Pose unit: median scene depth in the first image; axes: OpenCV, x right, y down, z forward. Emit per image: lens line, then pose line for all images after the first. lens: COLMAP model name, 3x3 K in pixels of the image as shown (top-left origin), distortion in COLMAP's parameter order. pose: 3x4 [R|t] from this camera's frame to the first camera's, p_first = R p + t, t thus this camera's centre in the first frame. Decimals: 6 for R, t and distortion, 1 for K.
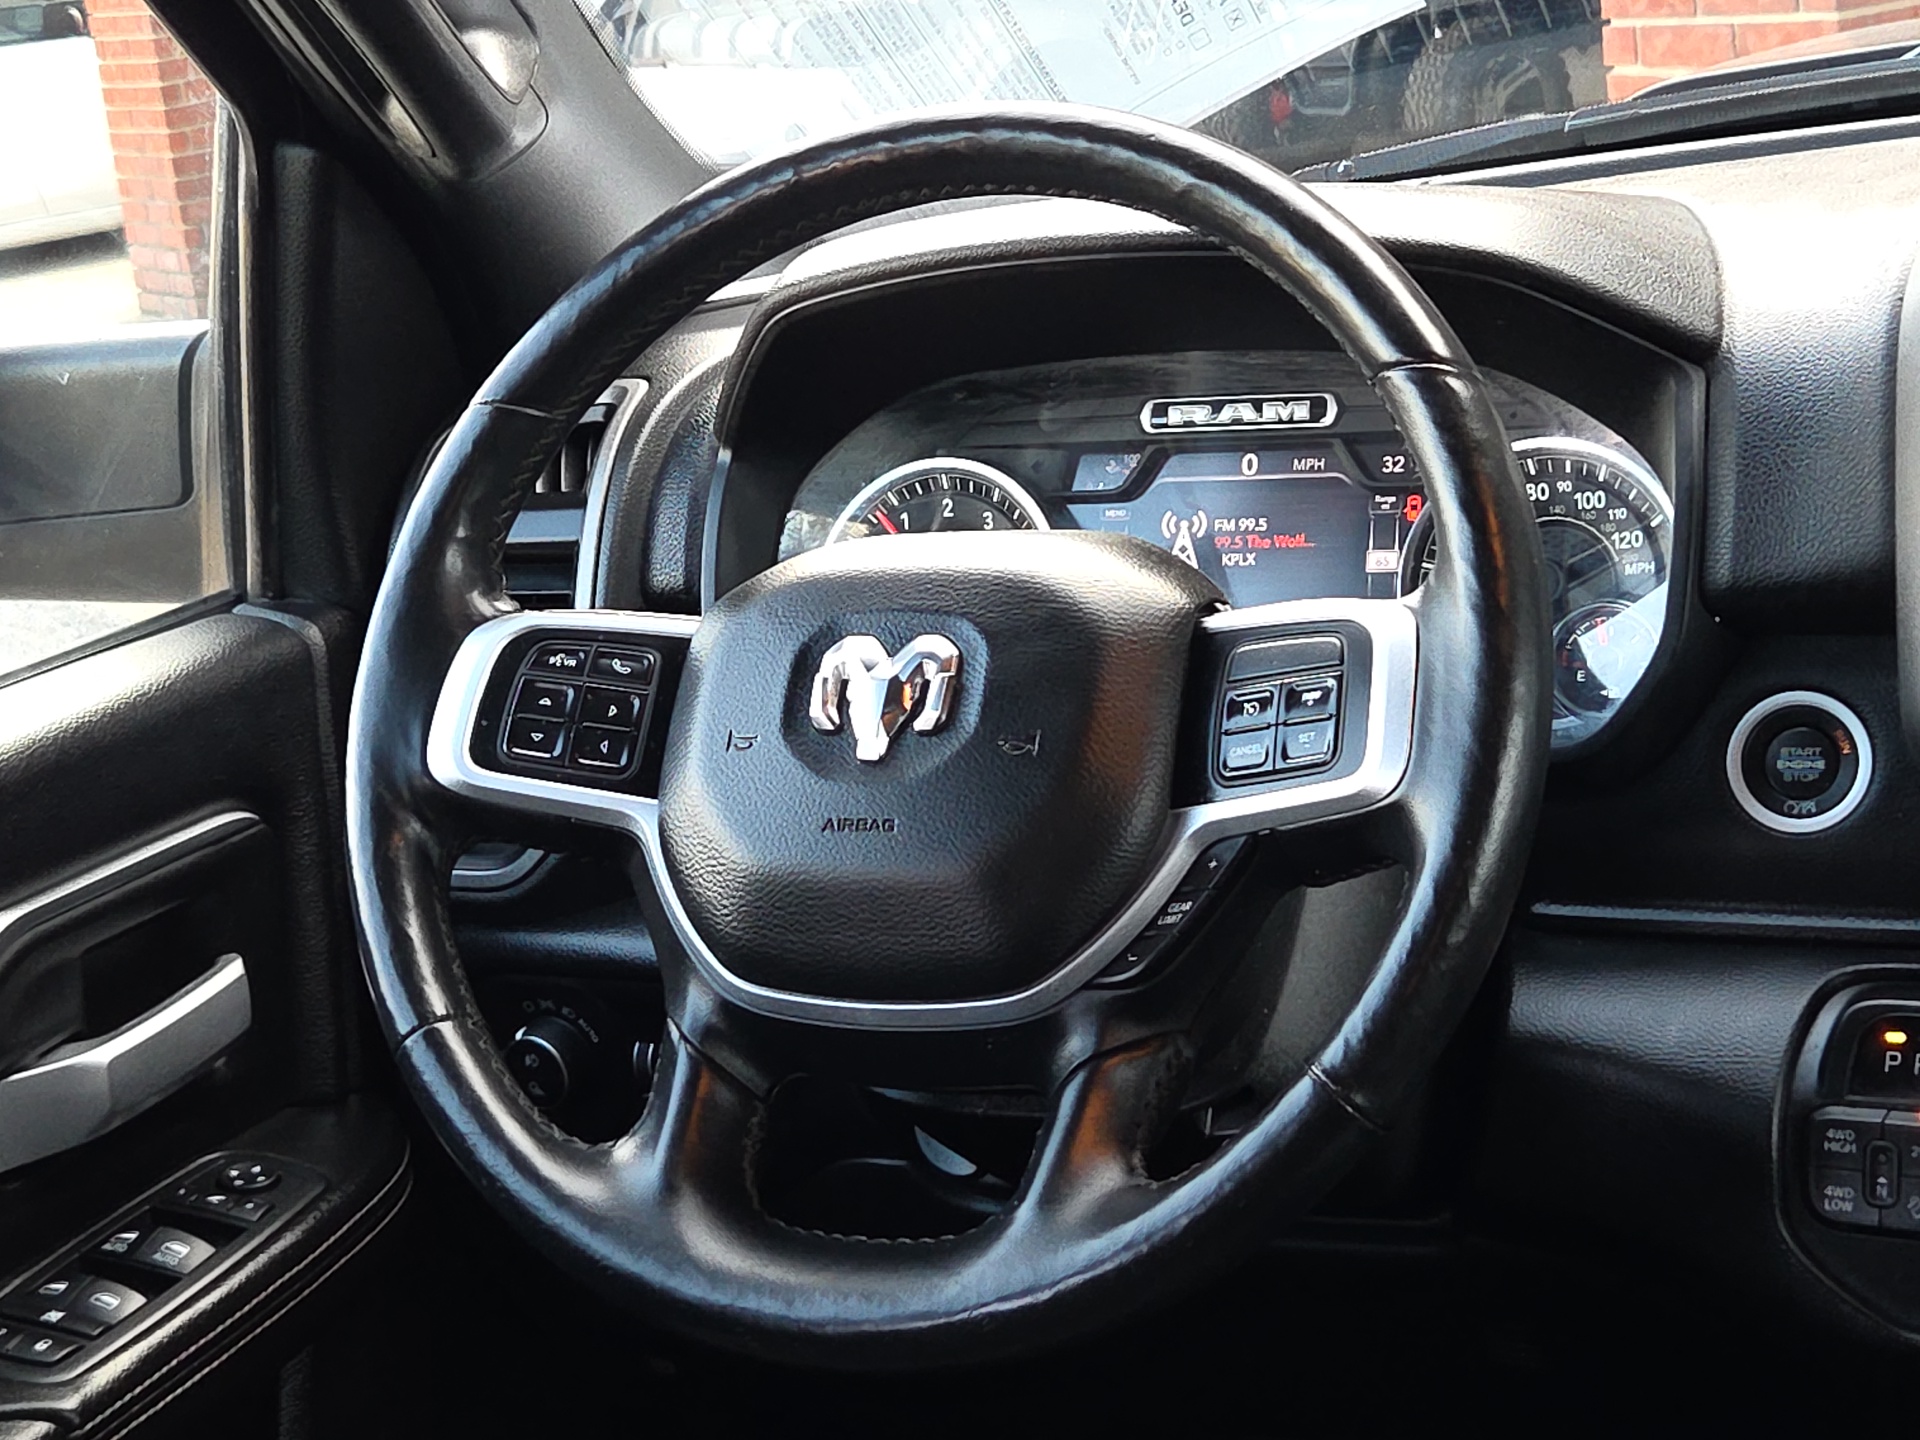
lens RADIAL K [[3185.9, 0, 960.0], [0, 3185.9, 720.0], [0, 0, 1]] dist [0.023935, -0.046798]
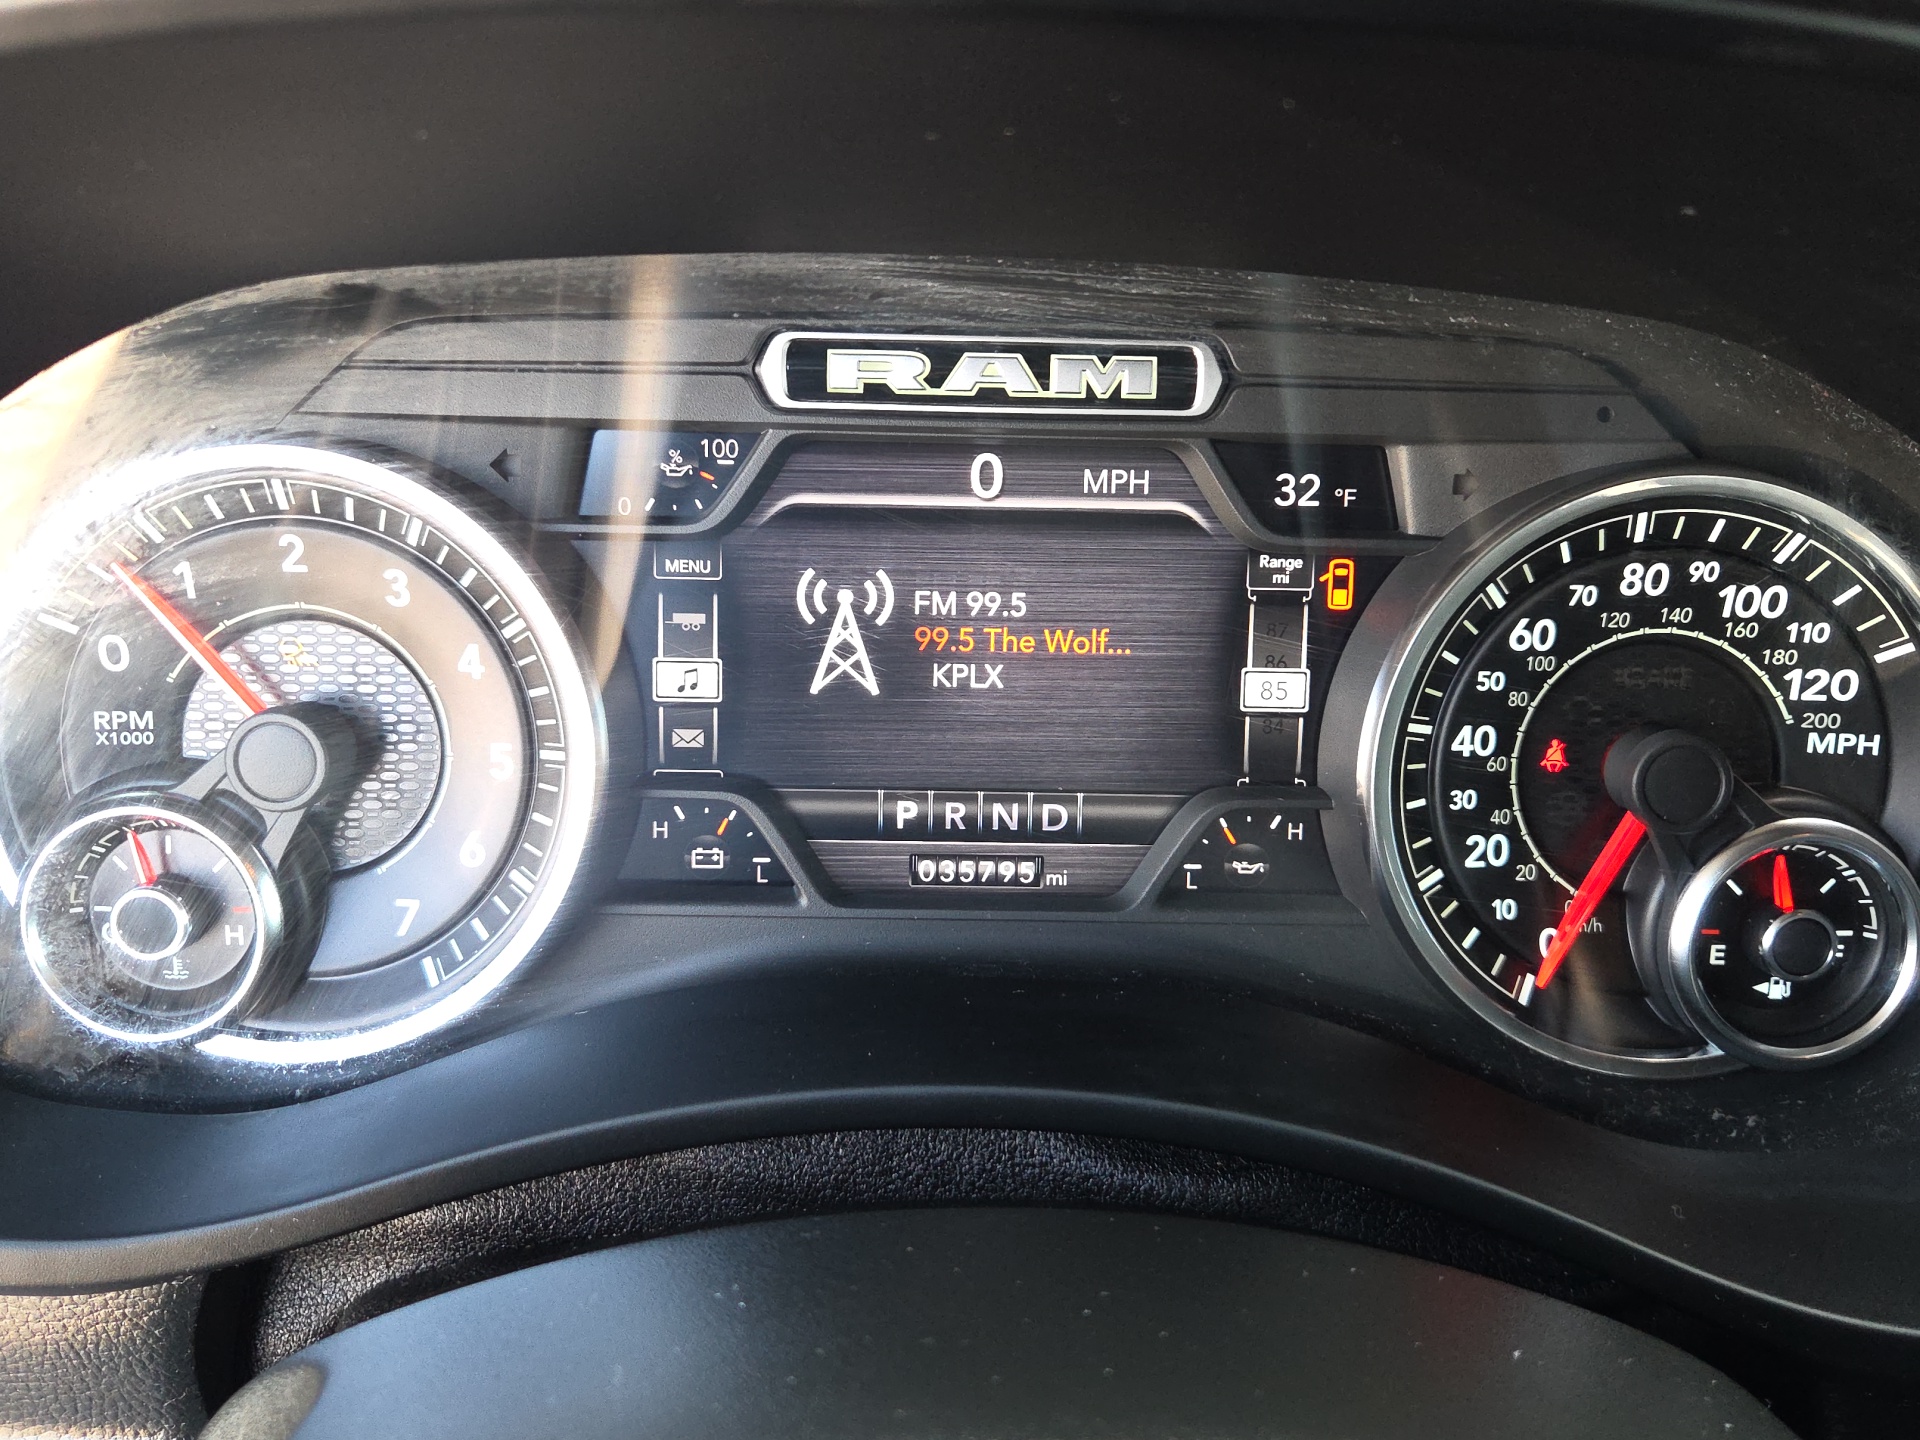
lens RADIAL K [[1677.4, 0, 960.0], [0, 1677.4, 720.0], [0, 0, 1]] dist [0.014249, -0.009062]
pose [[0.907605, -0.087230, 0.410663, -0.020023], [-0.016175, 0.970185, 0.241827, -0.112213], [-0.419514, -0.226126, 0.879133, 0.824680]]
